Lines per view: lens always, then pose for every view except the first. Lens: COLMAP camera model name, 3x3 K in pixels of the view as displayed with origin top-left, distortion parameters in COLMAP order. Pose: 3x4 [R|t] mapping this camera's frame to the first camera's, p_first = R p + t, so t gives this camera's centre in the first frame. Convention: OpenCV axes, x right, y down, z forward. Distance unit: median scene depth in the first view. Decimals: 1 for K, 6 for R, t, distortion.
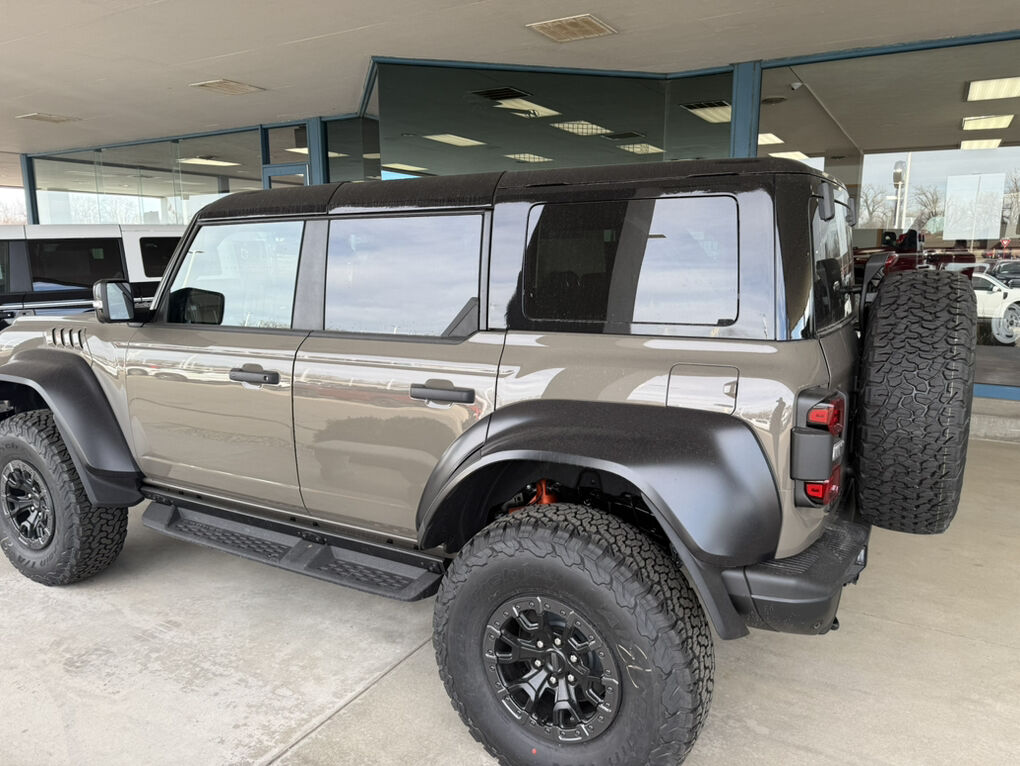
lens RADIAL K [[749.3, 0, 510.0], [0, 749.3, 383.0], [0, 0, 1]] dist [0.007864, 0.000266]
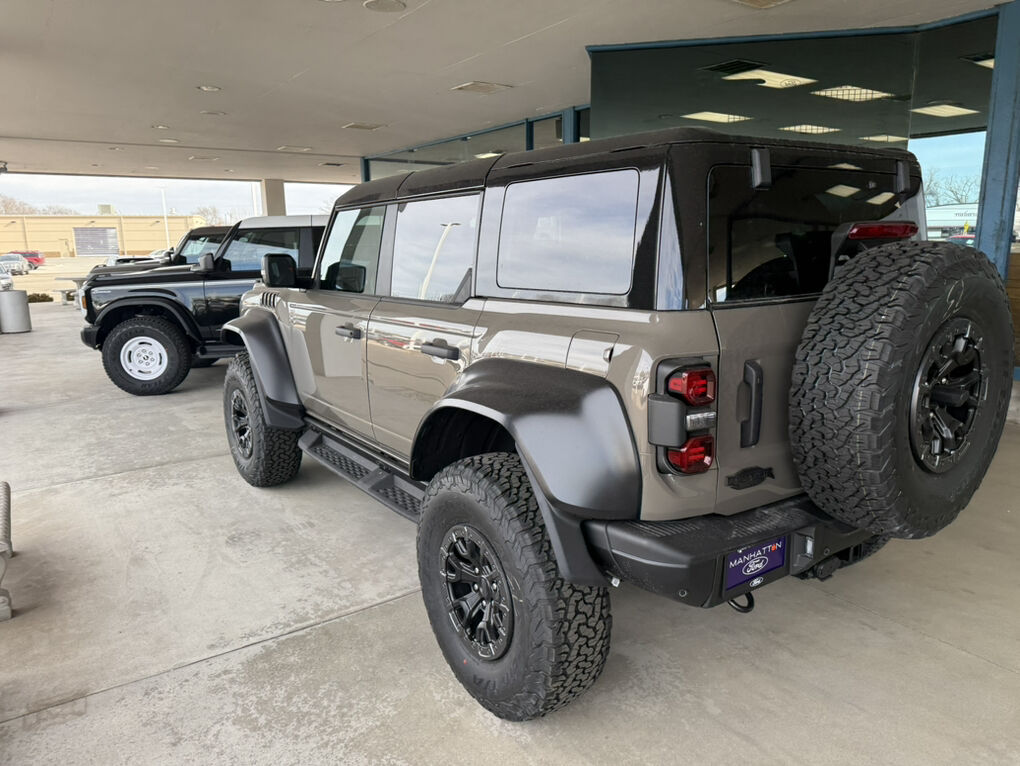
lens RADIAL K [[741.3, 0, 510.0], [0, 741.3, 383.0], [0, 0, 1]] dist [0.069990, -0.080640]
pose [[0.902702, 0.073457, -0.423949, 0.432389], [-0.064365, 0.997286, 0.035747, 0.013819], [0.425424, -0.004982, 0.904980, -0.007747]]
